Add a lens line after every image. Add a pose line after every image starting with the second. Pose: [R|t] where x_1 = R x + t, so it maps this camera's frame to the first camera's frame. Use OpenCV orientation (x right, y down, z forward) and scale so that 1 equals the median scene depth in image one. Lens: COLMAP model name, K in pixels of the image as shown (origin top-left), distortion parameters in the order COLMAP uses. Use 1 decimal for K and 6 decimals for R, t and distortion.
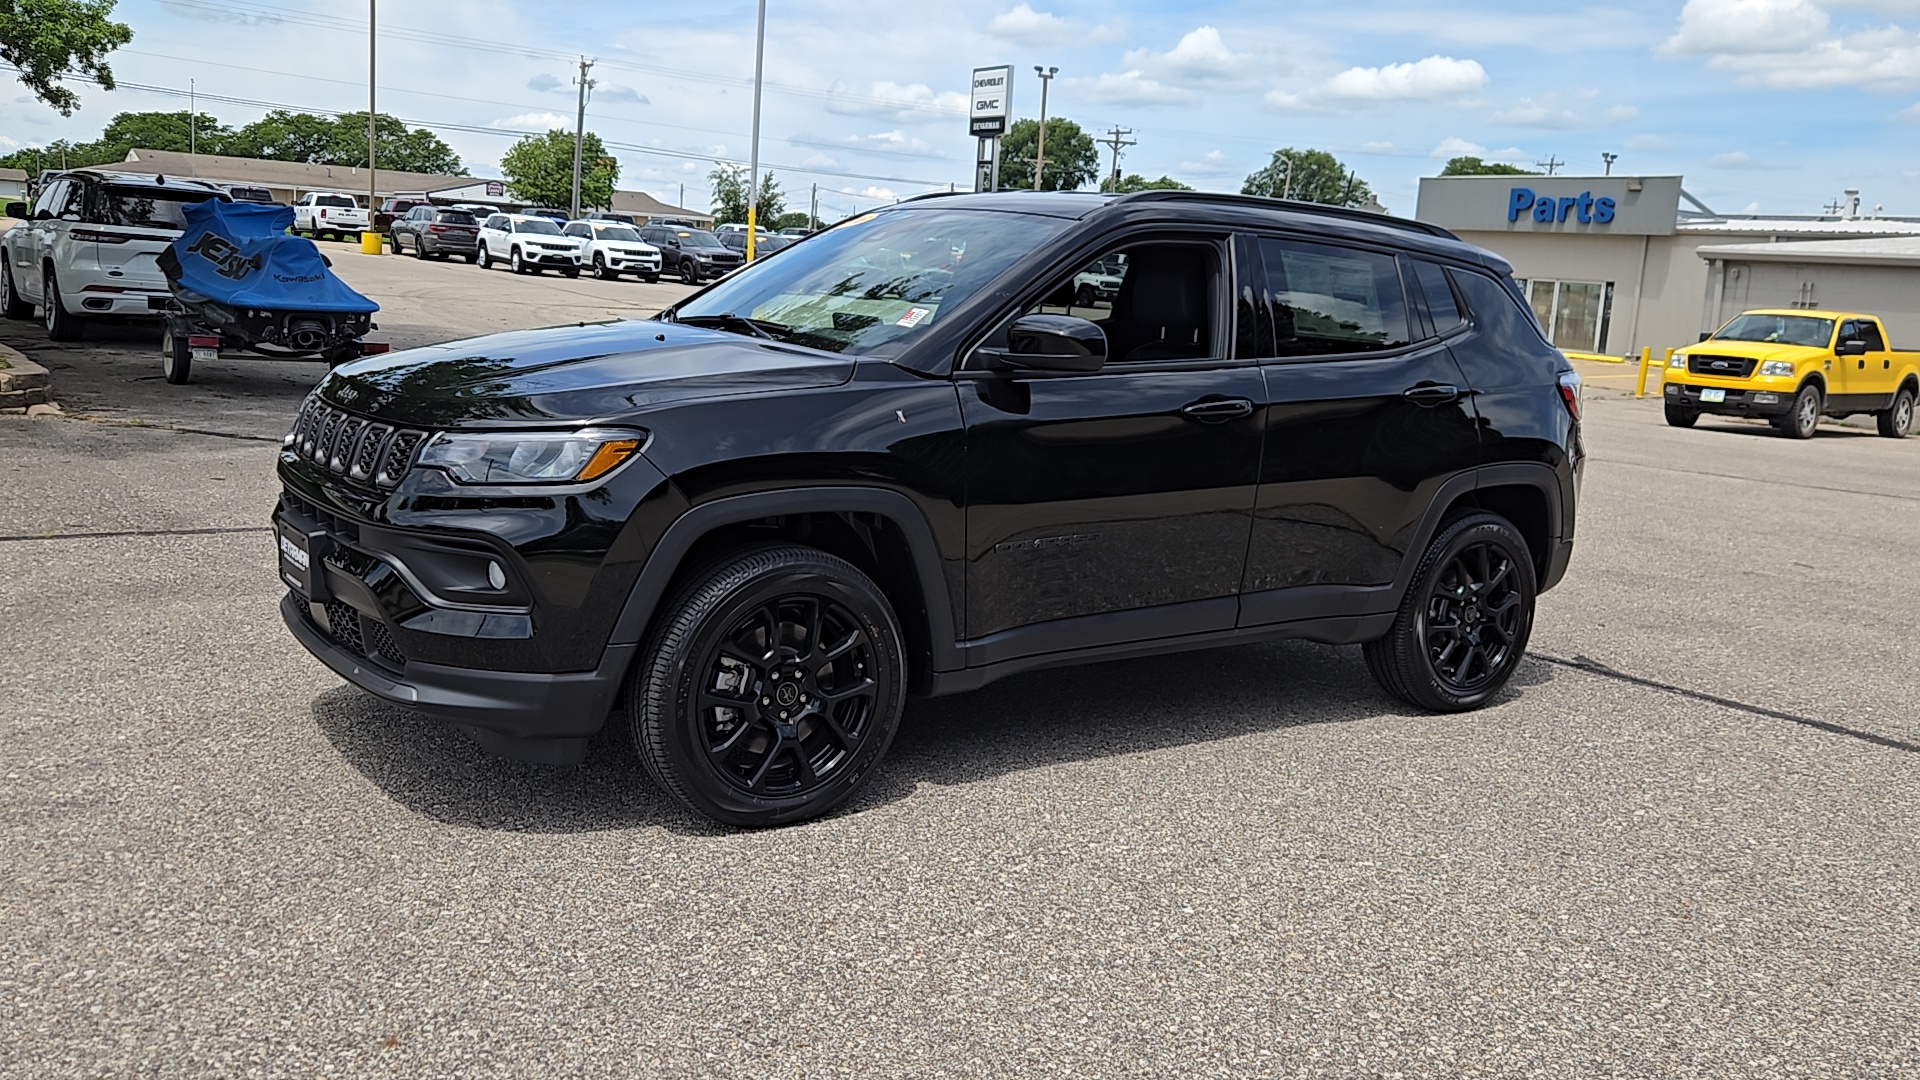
lens RADIAL K [[1587.4, 0, 951.6], [0, 1587.4, 535.0], [0, 0, 1]] dist [-0.006910, 0.006582]
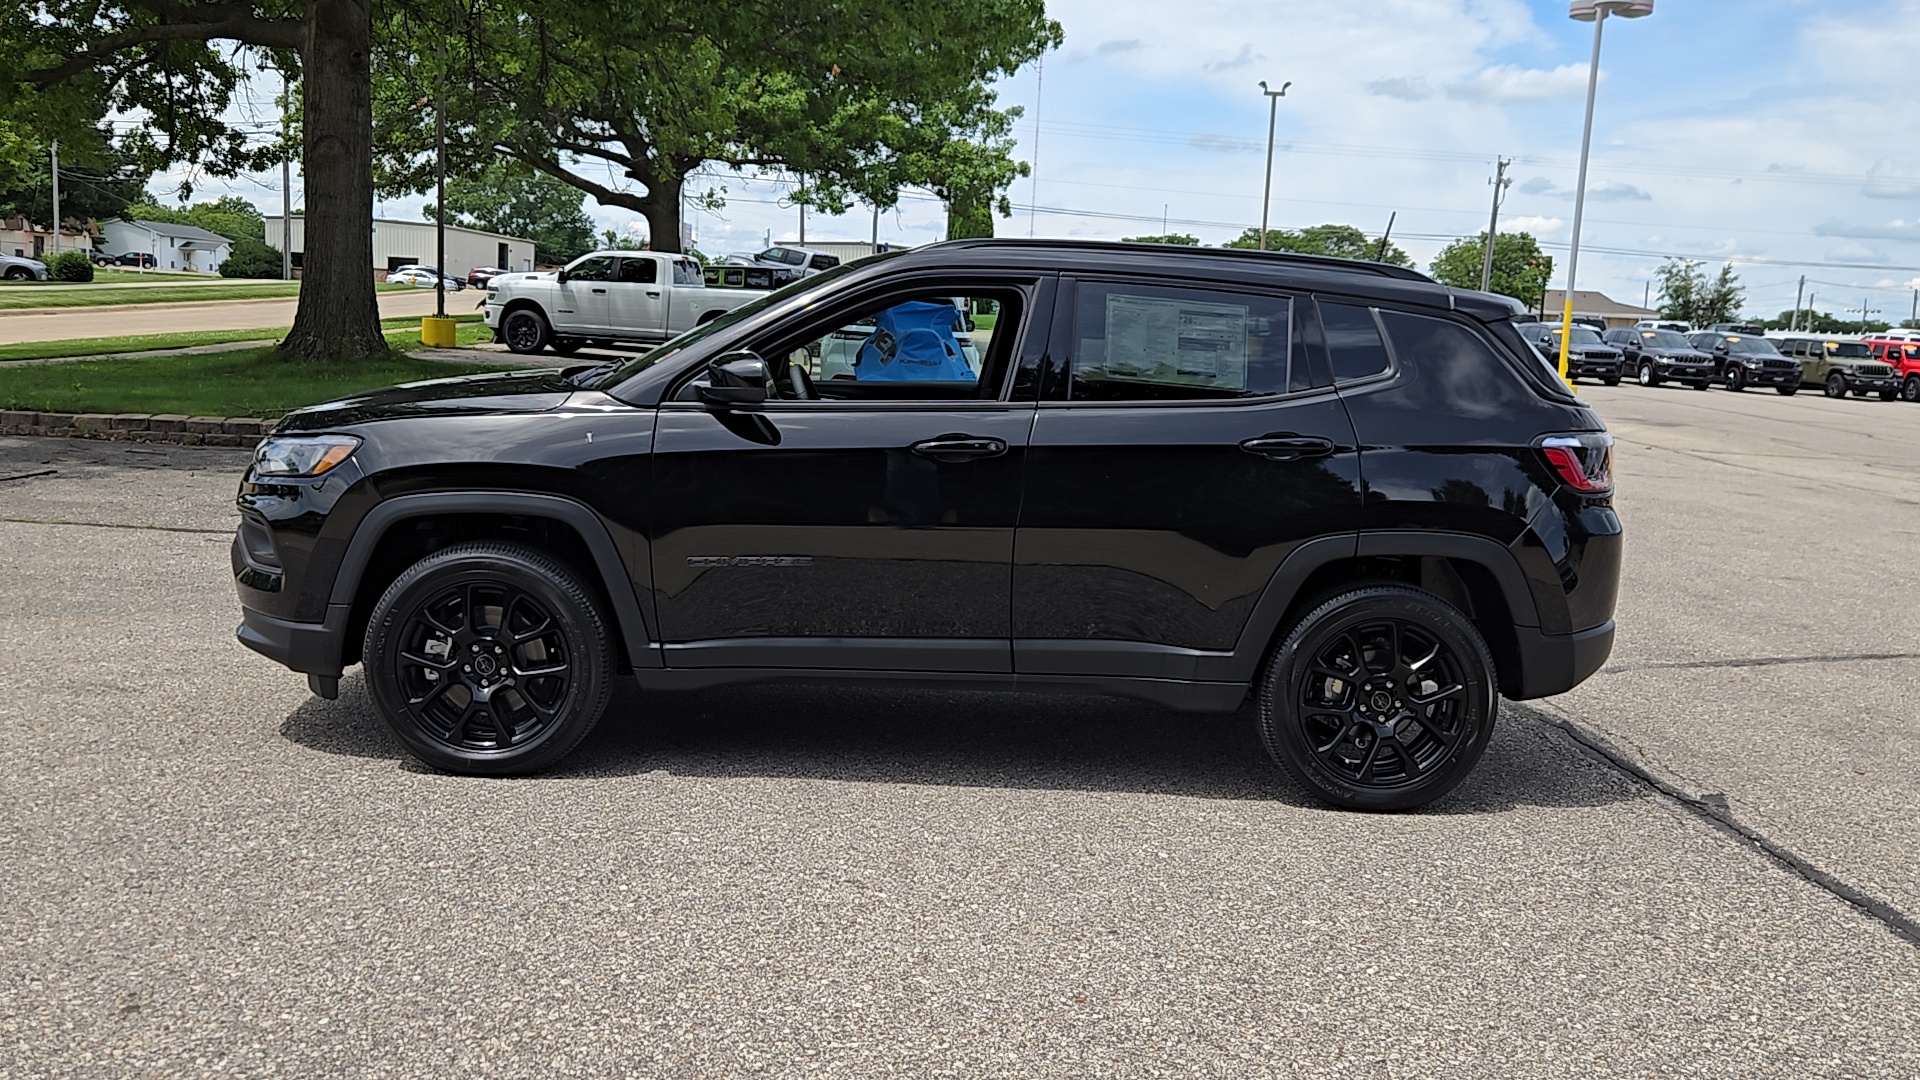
lens RADIAL K [[1587.4, 0, 957.6], [0, 1587.4, 535.7], [0, 0, 1]] dist [-0.006910, 0.006582]
pose [[0.832172, 0.049836, -0.552273, 0.620443], [-0.085303, 0.995603, -0.038693, 0.013181], [0.547916, 0.079310, 0.832765, 0.135809]]
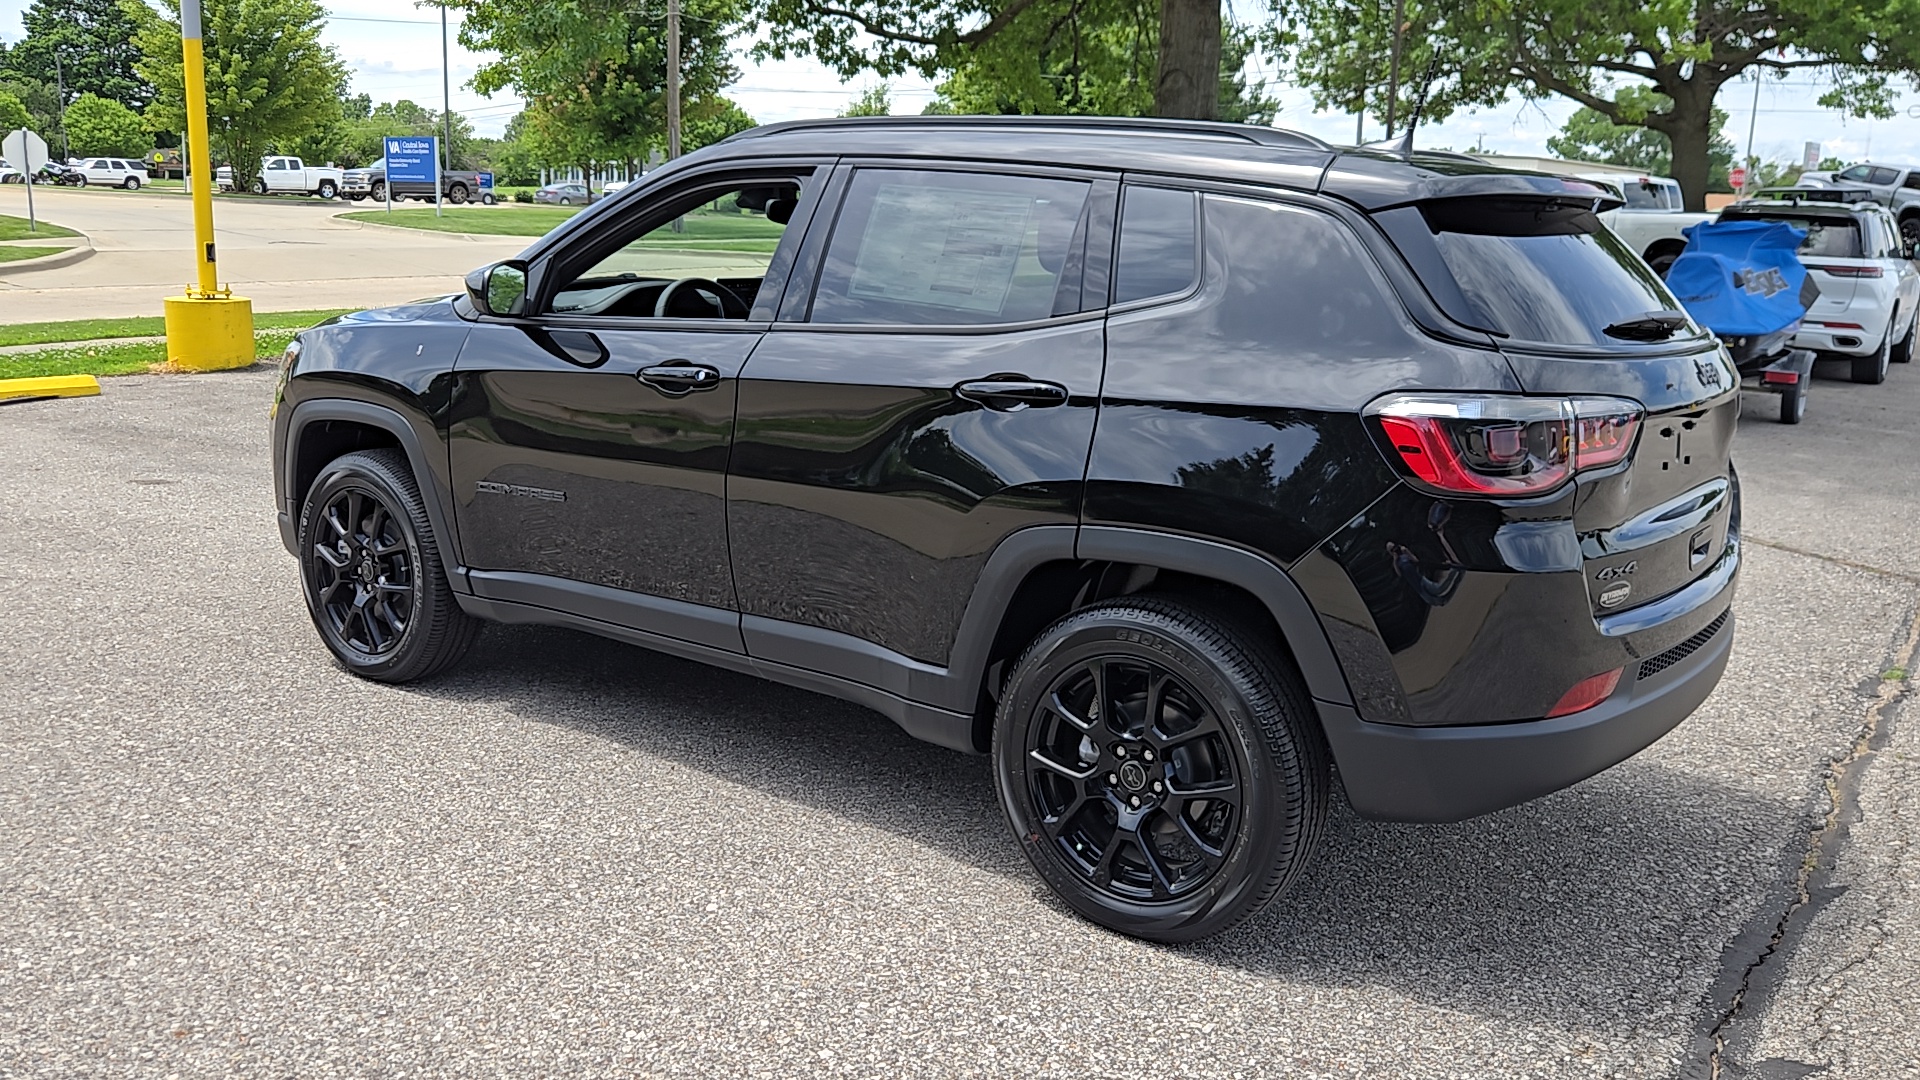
lens RADIAL K [[1587.4, 0, 946.2], [0, 1587.4, 547.9], [0, 0, 1]] dist [-0.006910, 0.006582]
pose [[0.302169, 0.141914, -0.942632, 0.870559], [-0.165358, 0.981668, 0.094783, -0.080065], [0.938803, 0.127232, 0.320096, 0.747136]]
